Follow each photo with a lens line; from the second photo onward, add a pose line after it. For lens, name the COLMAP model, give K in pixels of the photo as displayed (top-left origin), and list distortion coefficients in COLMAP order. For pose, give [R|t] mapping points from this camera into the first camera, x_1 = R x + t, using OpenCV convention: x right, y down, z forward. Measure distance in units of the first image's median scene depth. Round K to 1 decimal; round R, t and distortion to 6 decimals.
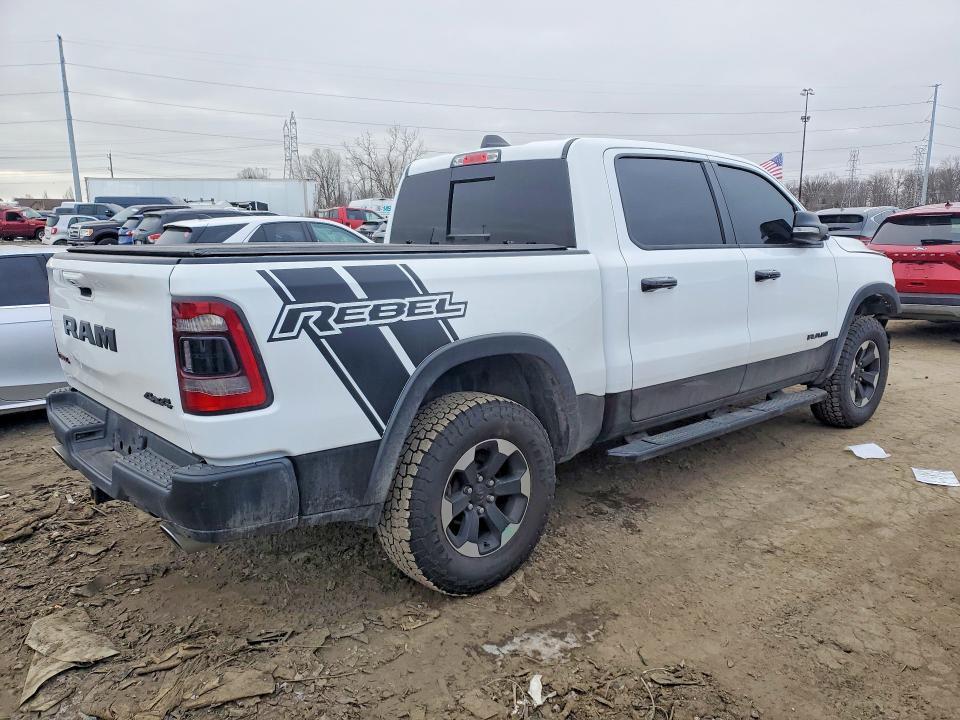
lens RADIAL K [[747.9, 0, 494.0], [0, 747.9, 361.3], [0, 0, 1]] dist [0.006628, -0.000480]
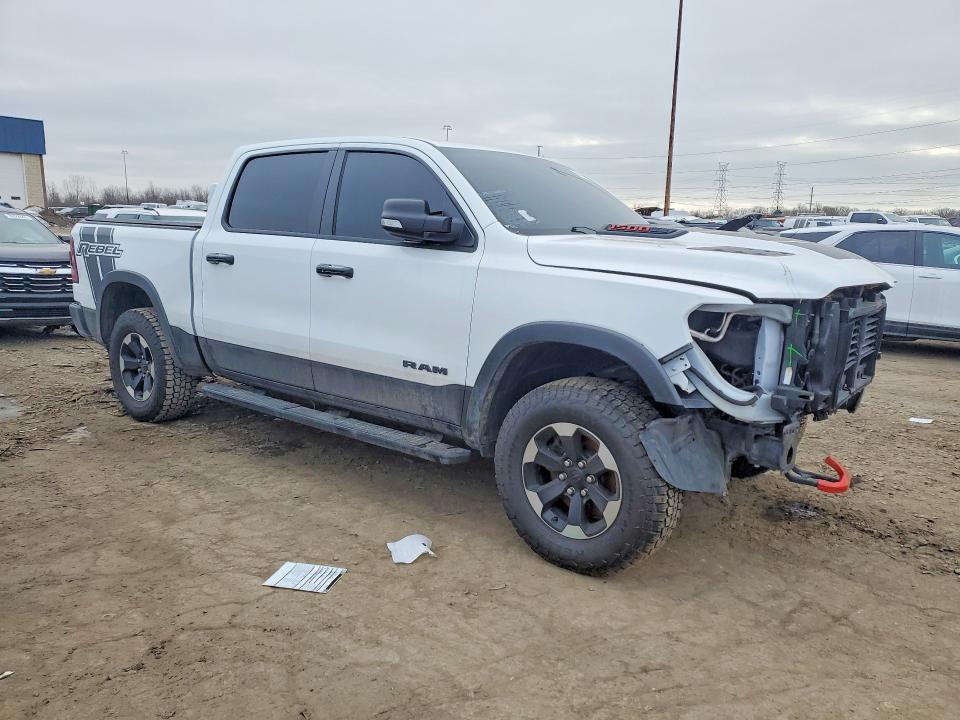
lens RADIAL K [[747.9, 0, 494.0], [0, 747.9, 361.3], [0, 0, 1]] dist [0.006628, -0.000480]
pose [[0.169978, 0.183129, -0.968283, 1.115932], [-0.205390, 0.967586, 0.146942, -0.156836], [0.963806, 0.173898, 0.202081, 0.889418]]
